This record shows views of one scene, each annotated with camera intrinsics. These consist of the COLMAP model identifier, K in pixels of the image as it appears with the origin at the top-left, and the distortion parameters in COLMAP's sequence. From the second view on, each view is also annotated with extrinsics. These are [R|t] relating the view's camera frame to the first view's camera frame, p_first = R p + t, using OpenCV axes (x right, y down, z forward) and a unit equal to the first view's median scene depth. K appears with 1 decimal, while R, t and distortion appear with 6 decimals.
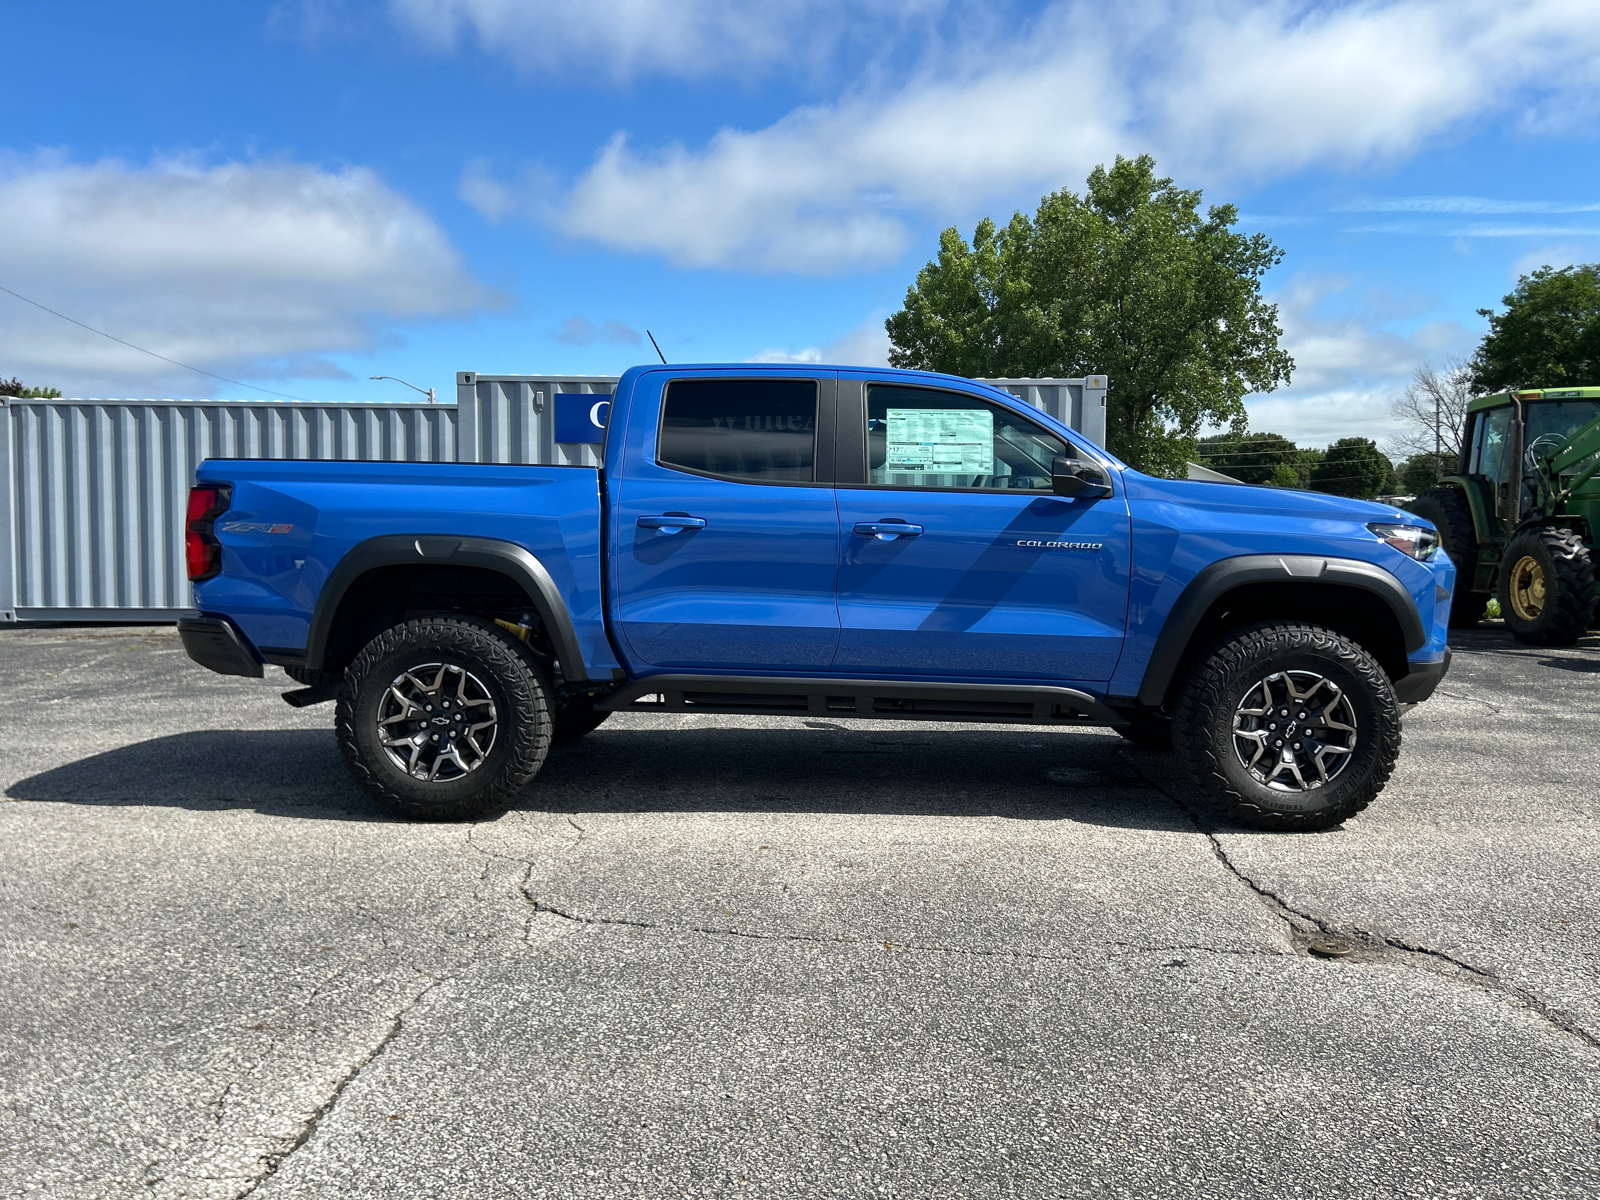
lens RADIAL K [[1207.2, 0, 800.9], [0, 1207.2, 593.8], [0, 0, 1]] dist [0.042417, -0.047831]
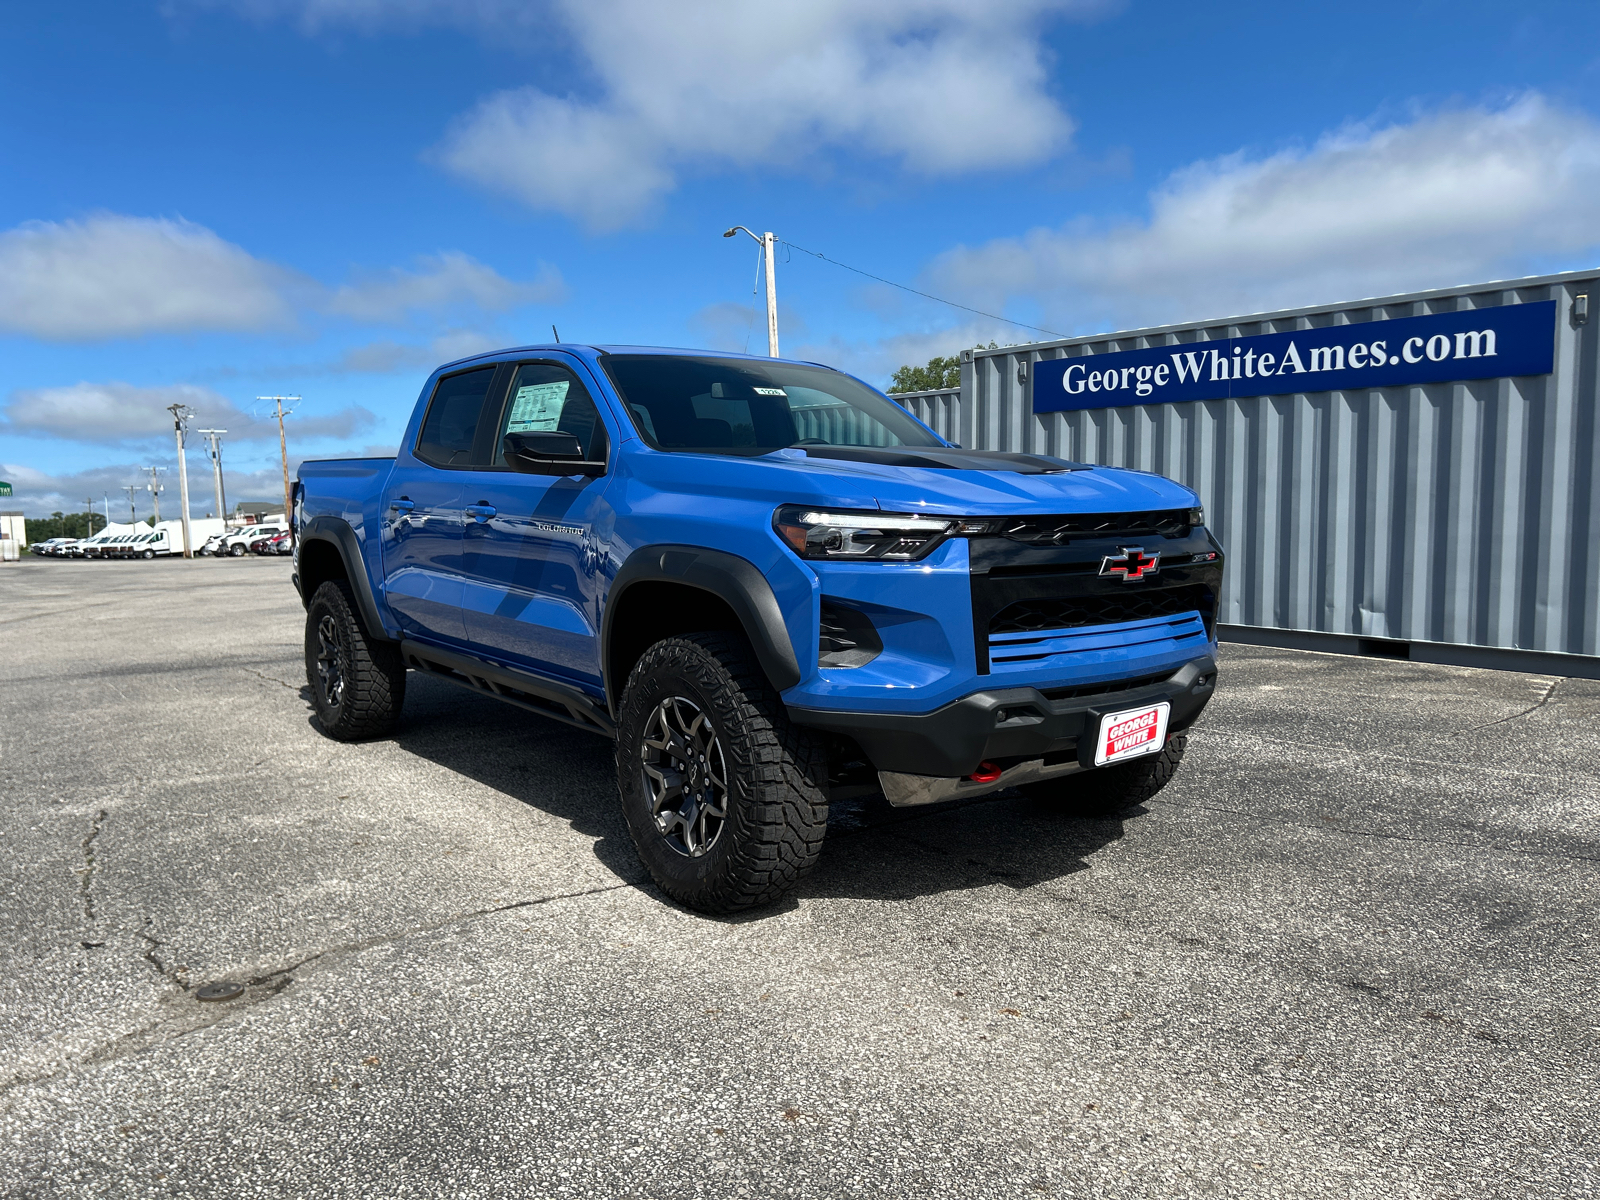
lens RADIAL K [[1207.2, 0, 784.7], [0, 1207.2, 605.9], [0, 0, 1]] dist [0.042417, -0.047831]
pose [[0.635901, 0.058422, -0.769556, 0.421646], [-0.032087, 0.998270, 0.049271, -0.013450], [0.771103, -0.006639, 0.636676, 0.234578]]
